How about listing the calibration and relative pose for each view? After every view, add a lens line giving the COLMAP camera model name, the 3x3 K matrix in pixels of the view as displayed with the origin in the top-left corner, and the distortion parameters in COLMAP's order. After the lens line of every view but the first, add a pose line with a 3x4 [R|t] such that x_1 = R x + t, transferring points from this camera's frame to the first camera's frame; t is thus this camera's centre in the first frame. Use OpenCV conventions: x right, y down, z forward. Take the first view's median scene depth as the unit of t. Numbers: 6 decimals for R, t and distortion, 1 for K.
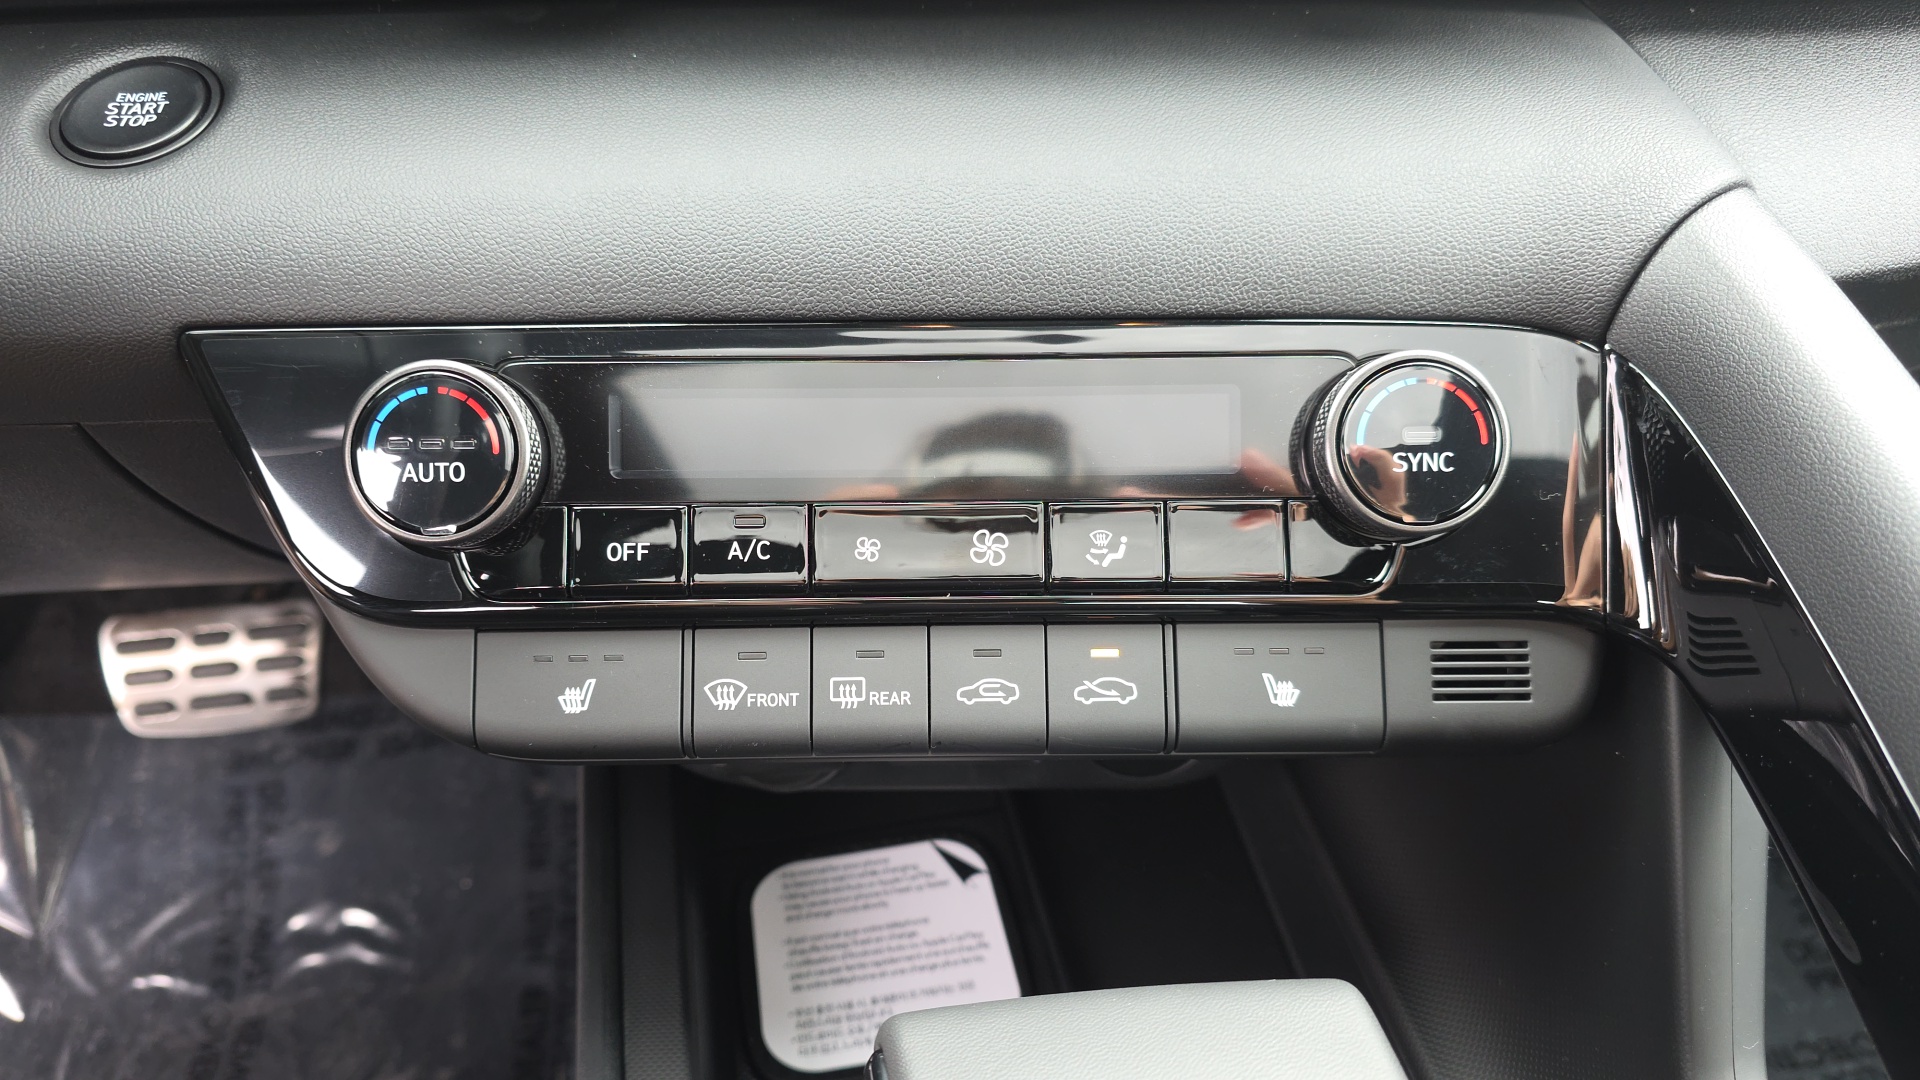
lens RADIAL K [[1333.1, 0, 937.5], [0, 1333.1, 542.2], [0, 0, 1]] dist [0.036557, -0.068236]
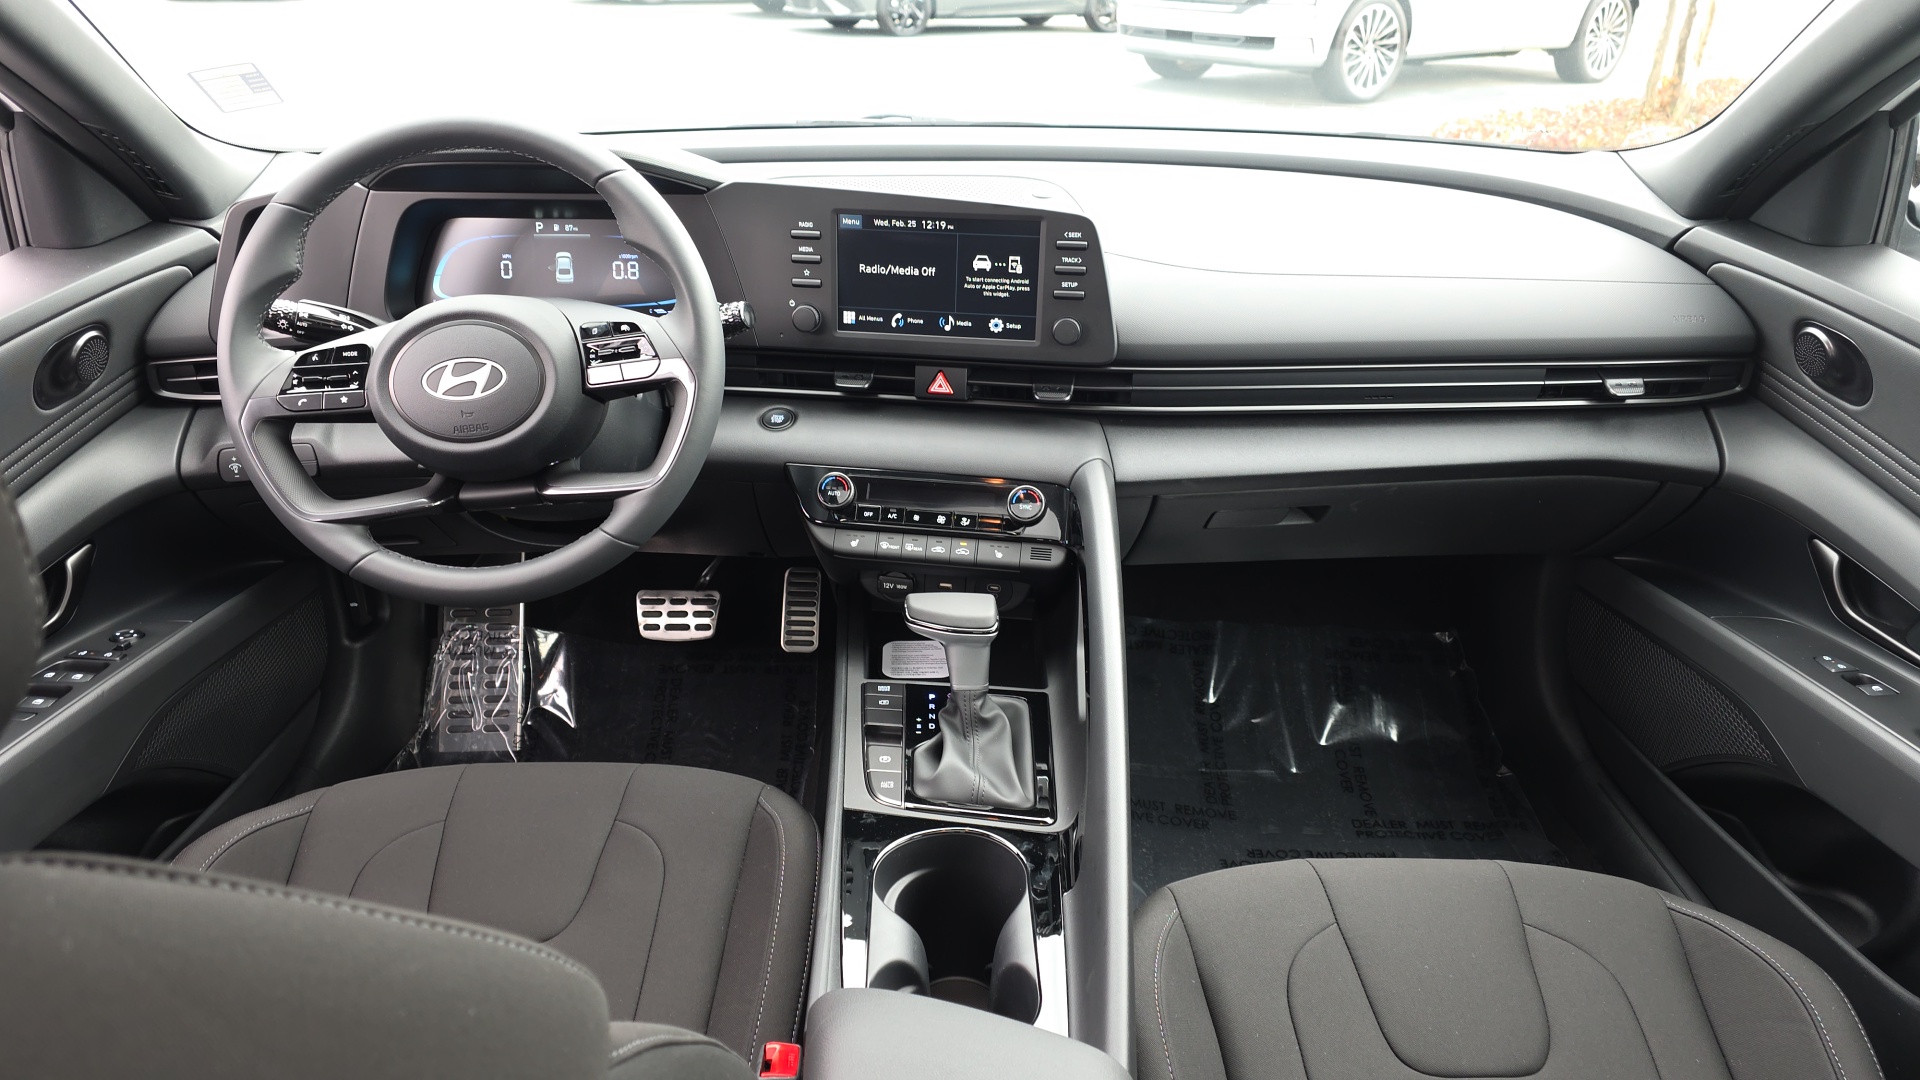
lens RADIAL K [[1284.3, 0, 937.2], [0, 1284.3, 556.9], [0, 0, 1]] dist [0.091013, -0.123254]
pose [[0.987767, 0.086243, -0.129919, 0.632258], [-0.107206, 0.980593, -0.164144, 0.890139], [0.113241, 0.176065, 0.977843, -3.484073]]
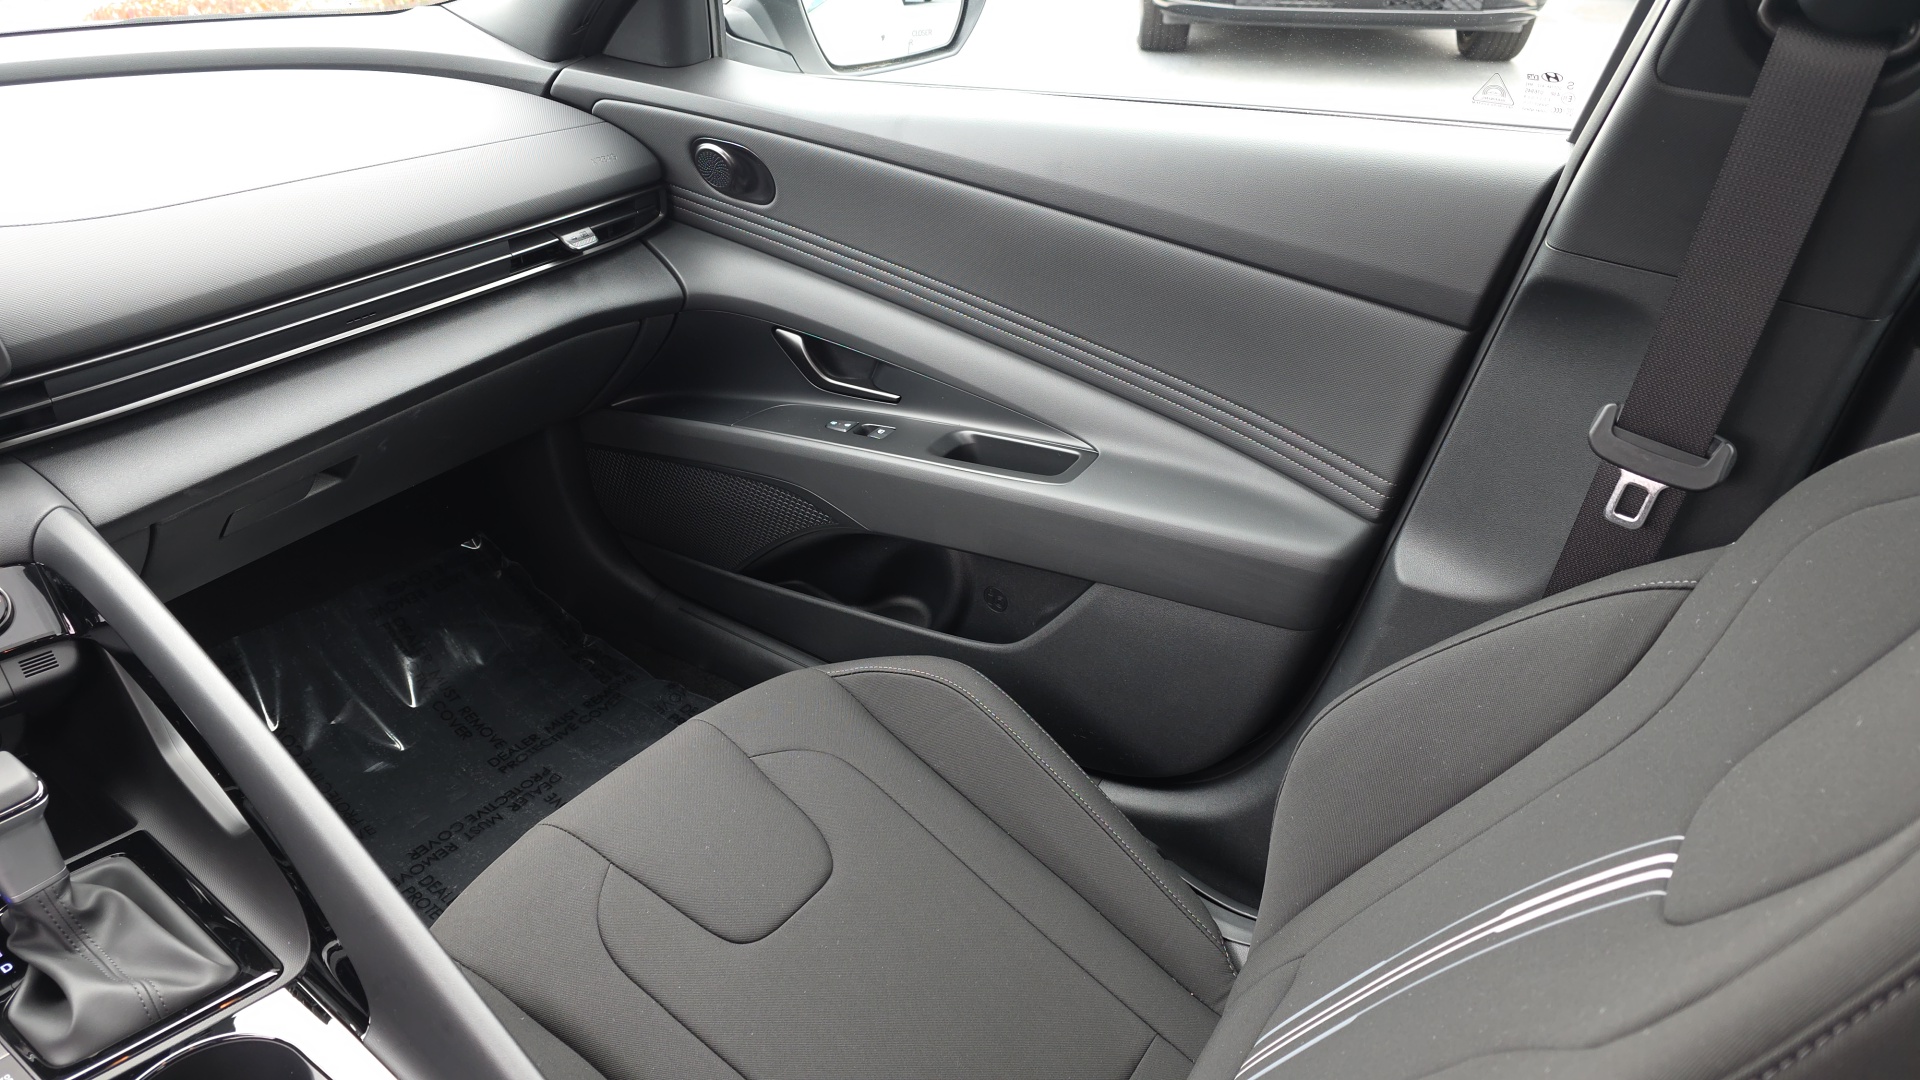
lens RADIAL K [[1279.5, 0, 952.7], [0, 1279.5, 542.7], [0, 0, 1]] dist [0.044320, -0.055113]
pose [[0.705885, -0.339630, 0.621594, 0.116913], [0.403987, 0.913865, 0.040553, 0.602176], [-0.581826, 0.222490, 0.782290, -2.865277]]
